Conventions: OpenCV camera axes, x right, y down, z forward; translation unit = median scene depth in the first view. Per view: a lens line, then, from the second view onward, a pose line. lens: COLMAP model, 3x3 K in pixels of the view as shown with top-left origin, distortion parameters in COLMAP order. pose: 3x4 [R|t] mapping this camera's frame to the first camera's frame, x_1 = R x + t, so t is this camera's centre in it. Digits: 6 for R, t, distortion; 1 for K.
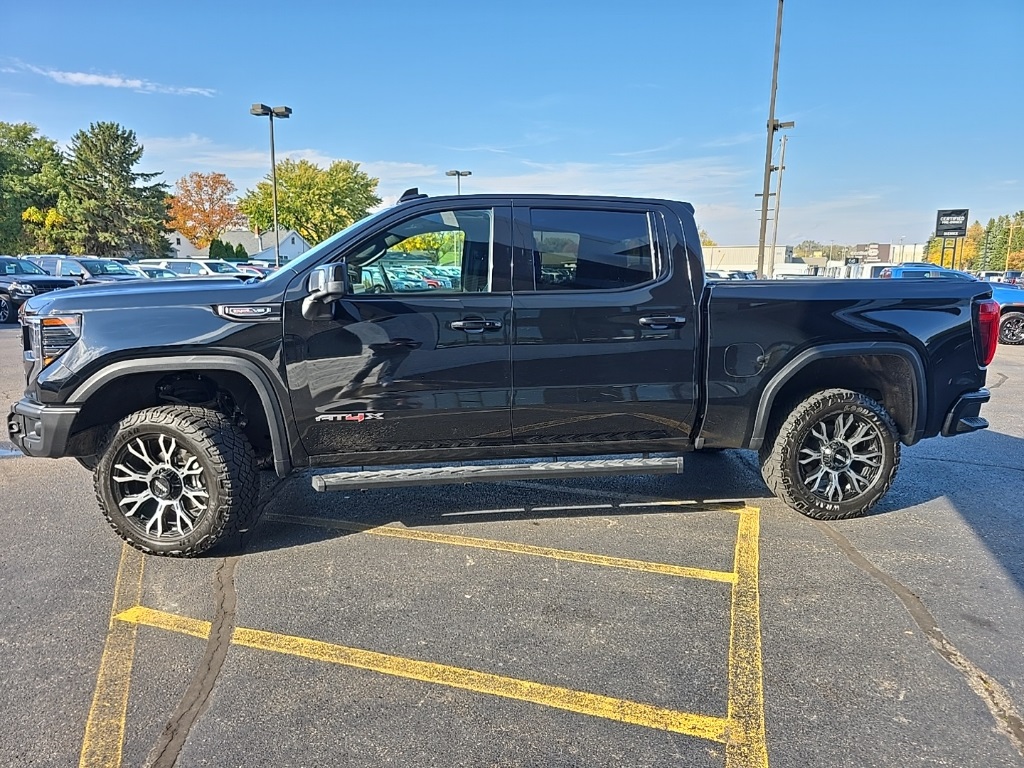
lens RADIAL K [[697.9, 0, 509.1], [0, 697.9, 386.9], [0, 0, 1]] dist [0.051262, -0.033882]
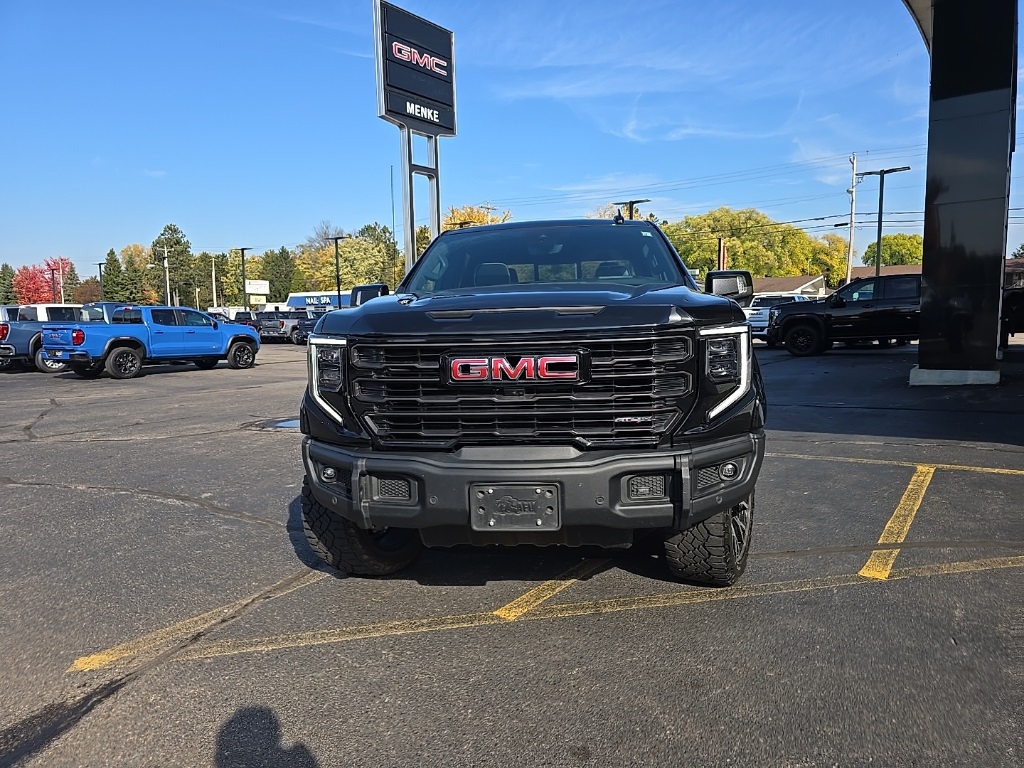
lens RADIAL K [[697.9, 0, 517.2], [0, 697.9, 383.4], [0, 0, 1]] dist [0.051262, -0.033882]
pose [[0.259643, -0.109847, 0.959437, -1.506514], [0.180722, 0.981485, 0.063464, -0.128809], [-0.948644, 0.156913, 0.274687, 1.037803]]
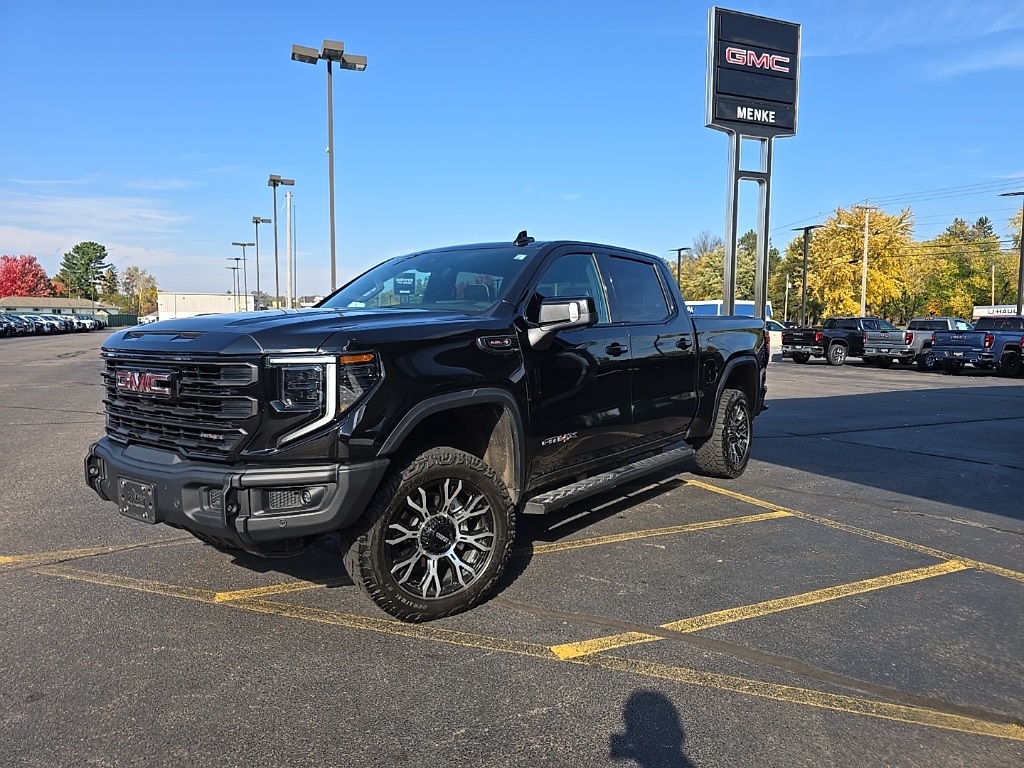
lens RADIAL K [[697.9, 0, 518.1], [0, 697.9, 379.7], [0, 0, 1]] dist [0.051262, -0.033882]
pose [[0.722116, -0.057263, 0.689397, -1.068816], [0.111174, 0.993221, -0.033951, -0.018786], [-0.682780, 0.101160, 0.723587, 0.277732]]
